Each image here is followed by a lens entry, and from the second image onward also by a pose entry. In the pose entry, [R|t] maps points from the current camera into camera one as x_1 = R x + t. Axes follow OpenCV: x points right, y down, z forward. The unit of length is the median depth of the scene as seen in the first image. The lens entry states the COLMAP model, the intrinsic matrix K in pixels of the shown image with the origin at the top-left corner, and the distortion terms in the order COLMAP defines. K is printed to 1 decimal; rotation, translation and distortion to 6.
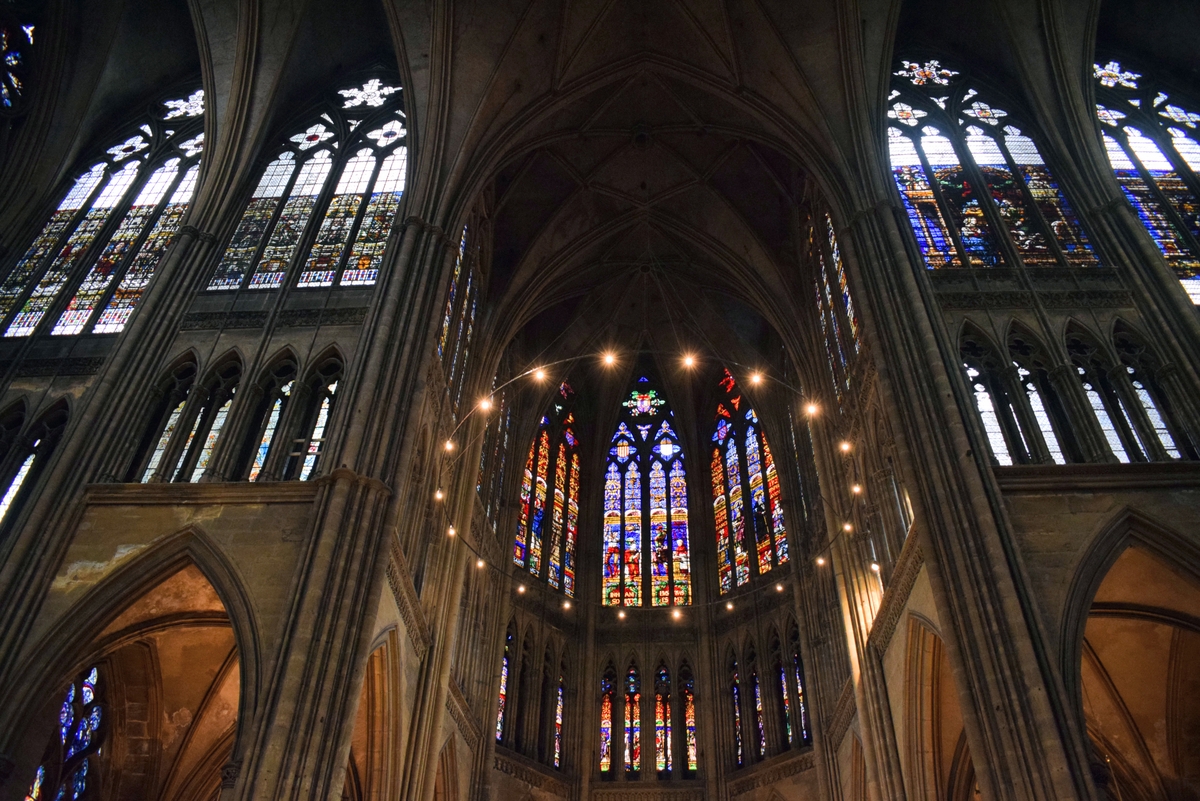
lens RADIAL K [[901.8, 0, 600.0], [0, 901.8, 400.5], [0, 0, 1]] dist [-0.083631, 0.002352]
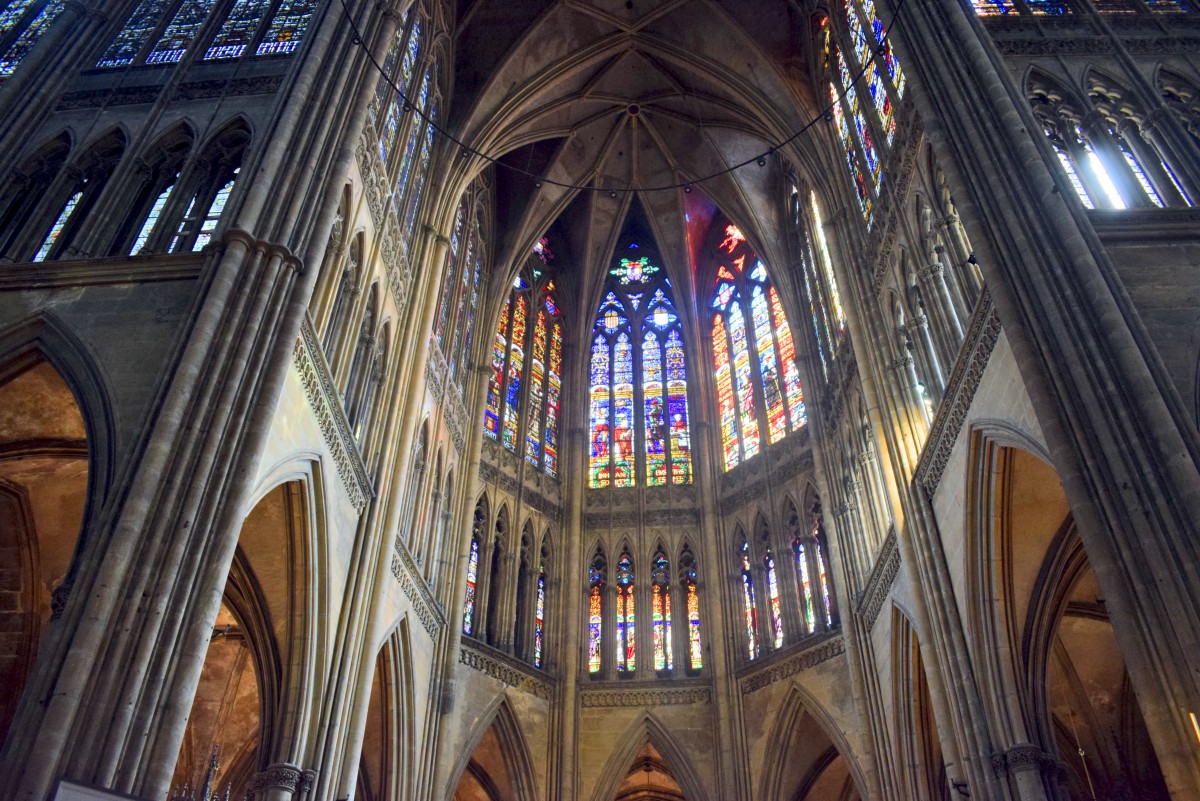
lens RADIAL K [[918.1, 0, 600.0], [0, 918.1, 400.5], [0, 0, 1]] dist [-0.082325, 0.007393]
pose [[0.999853, -0.016250, 0.005475, 0.010220], [0.016002, 0.998960, 0.042685, 0.115969], [-0.006163, -0.042591, 0.999074, 0.132269]]
